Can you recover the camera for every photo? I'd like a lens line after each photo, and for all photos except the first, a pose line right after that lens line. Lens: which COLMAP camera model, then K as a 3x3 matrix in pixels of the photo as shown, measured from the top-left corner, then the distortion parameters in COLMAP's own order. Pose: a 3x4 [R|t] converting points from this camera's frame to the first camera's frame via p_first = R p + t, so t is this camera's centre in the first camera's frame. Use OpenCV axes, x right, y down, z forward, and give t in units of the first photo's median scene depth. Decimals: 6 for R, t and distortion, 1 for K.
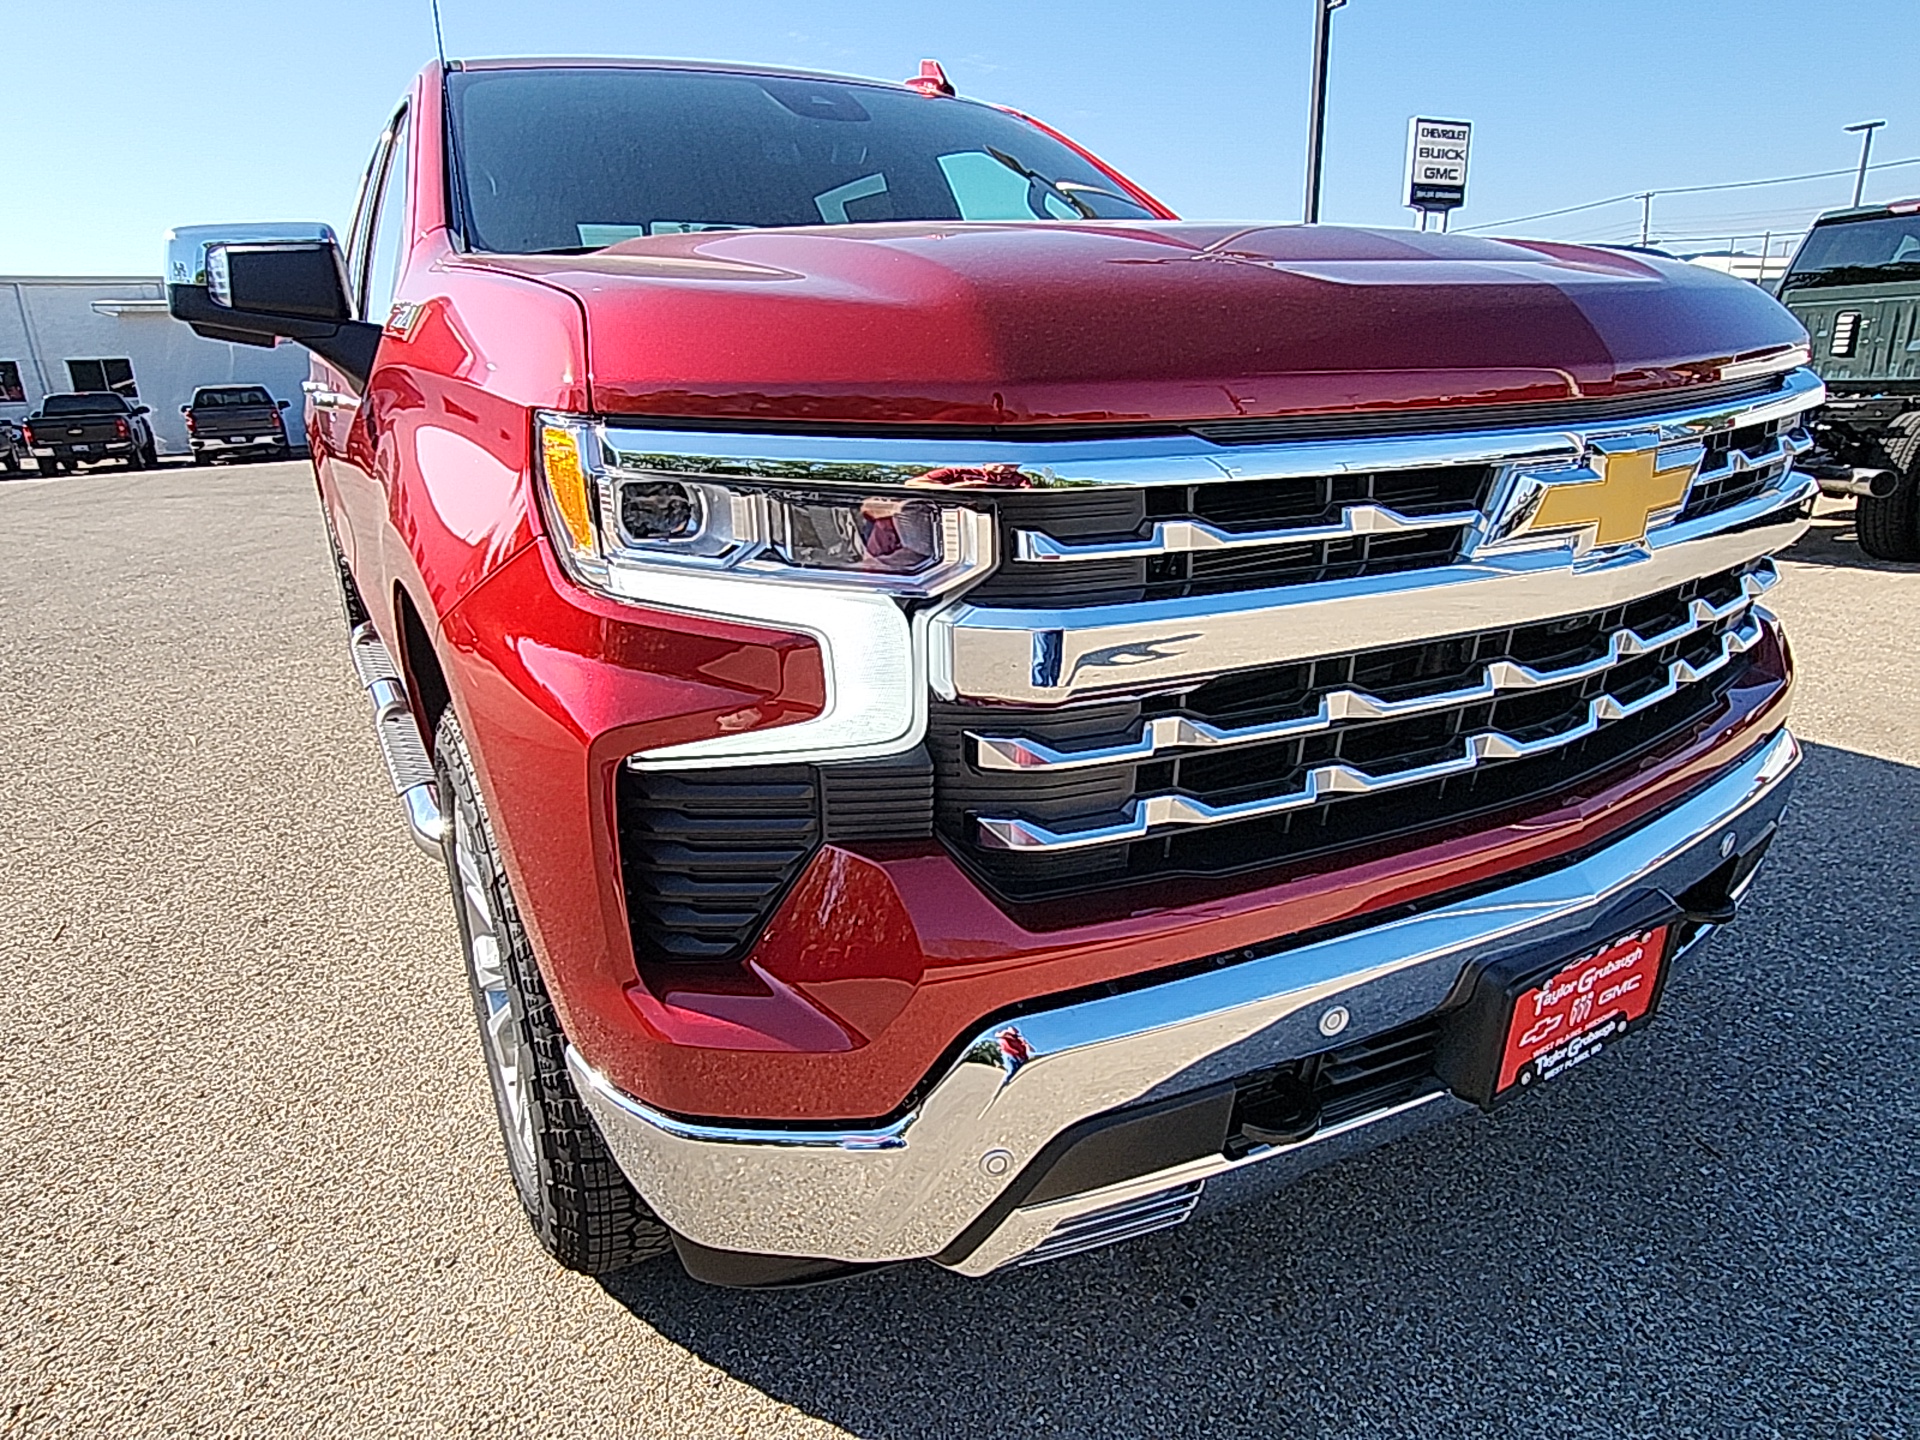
lens RADIAL K [[1100.3, 0, 940.8], [0, 1100.3, 711.8], [0, 0, 1]] dist [0.001257, 0.001348]
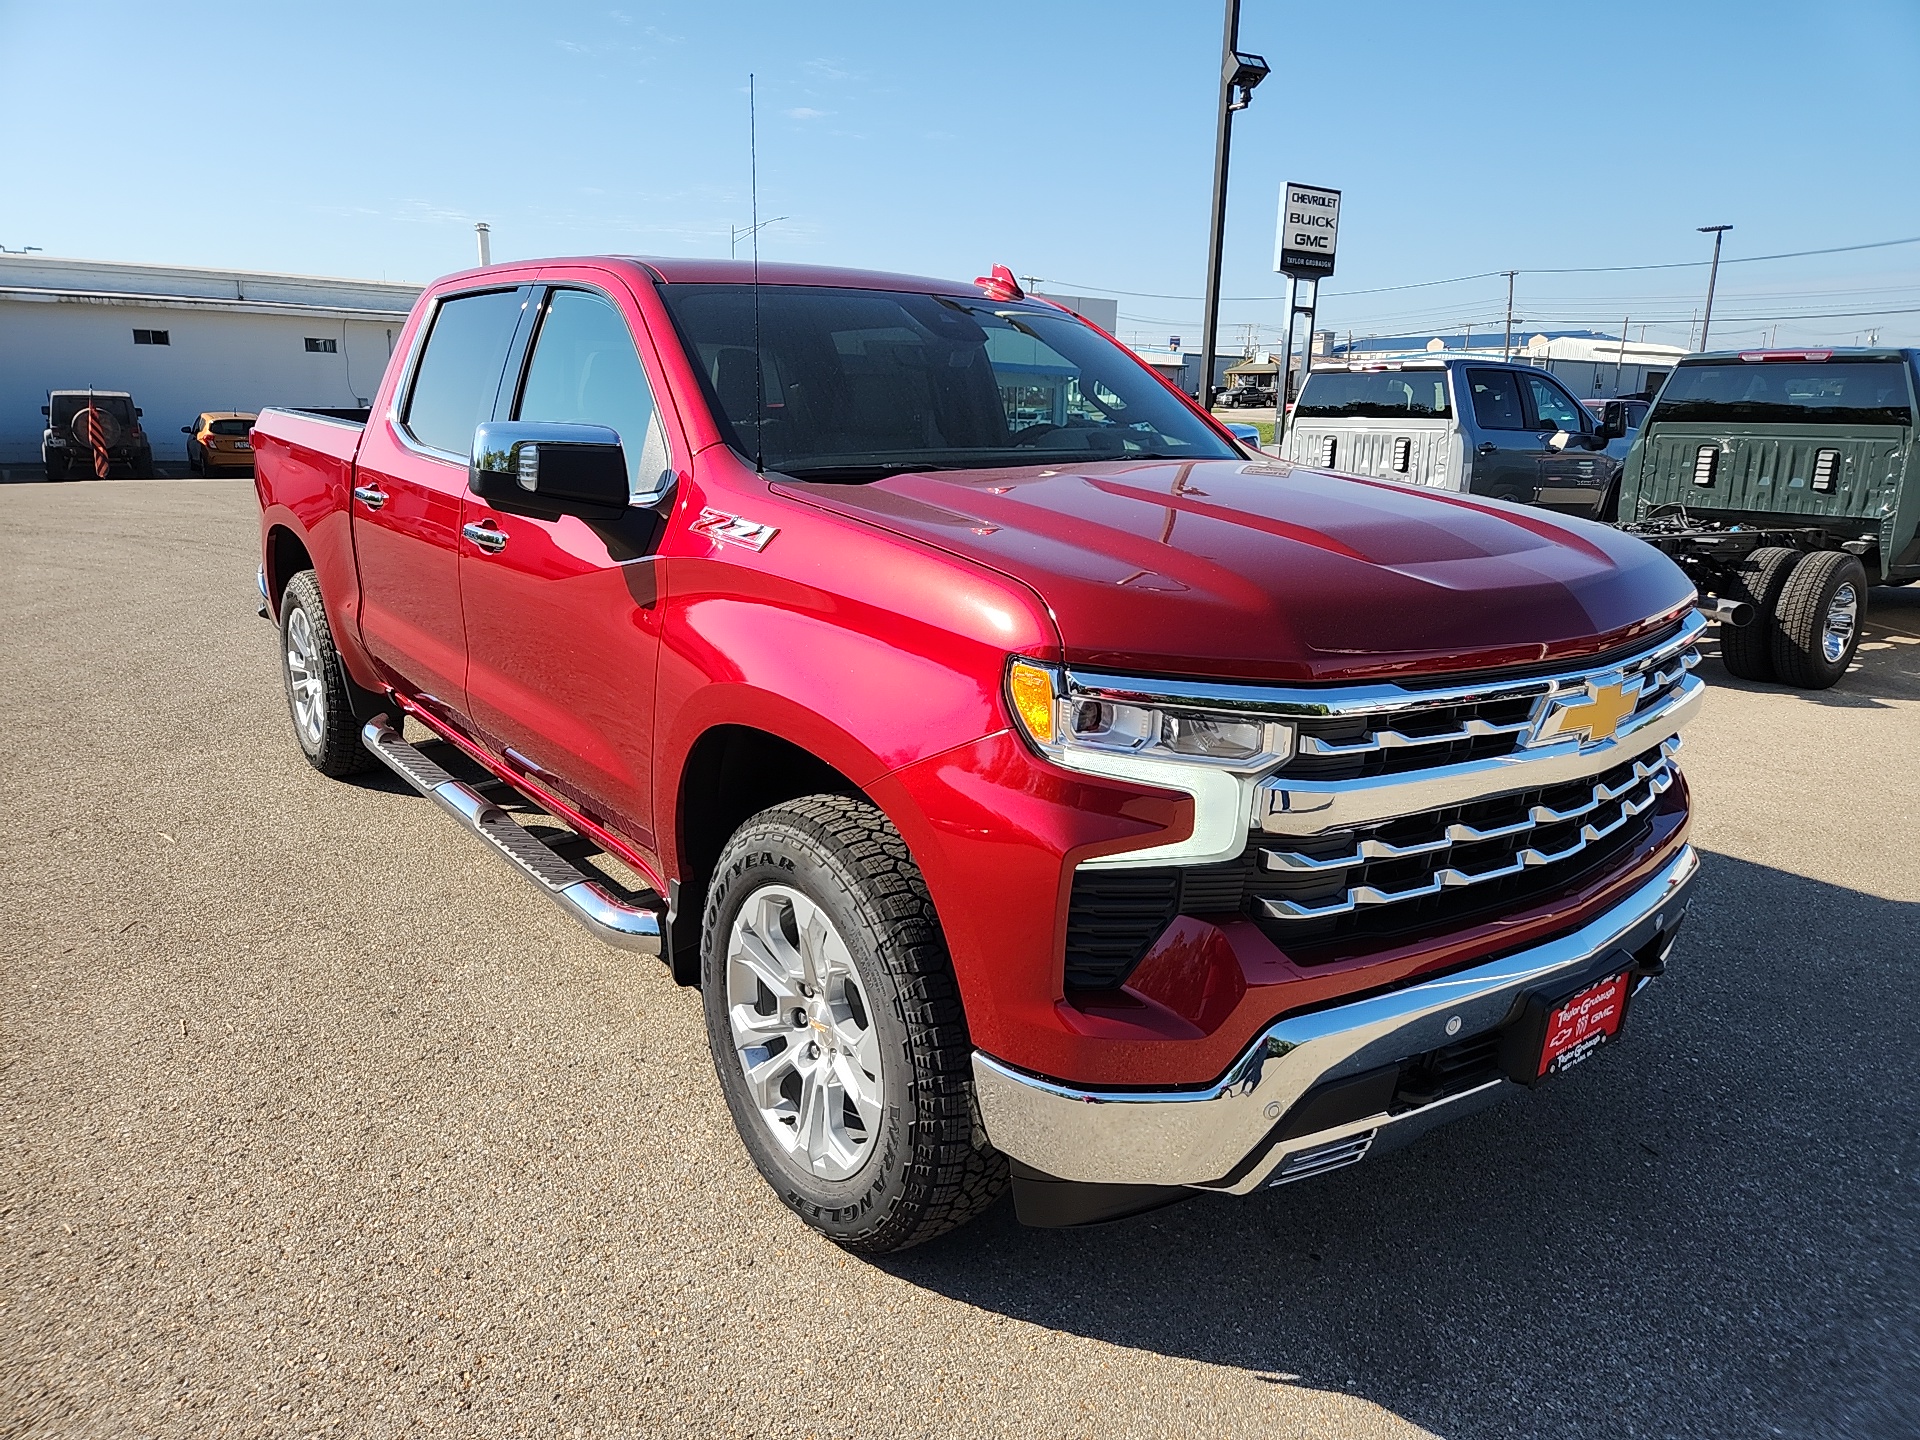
lens RADIAL K [[1322.2, 0, 914.3], [0, 1322.2, 696.9], [0, 0, 1]] dist [0.042312, -0.003686]
pose [[0.988449, 0.021608, 0.150007, -0.666159], [-0.010472, 0.997156, -0.074633, -0.046140], [-0.151193, 0.072200, 0.985864, -0.784984]]
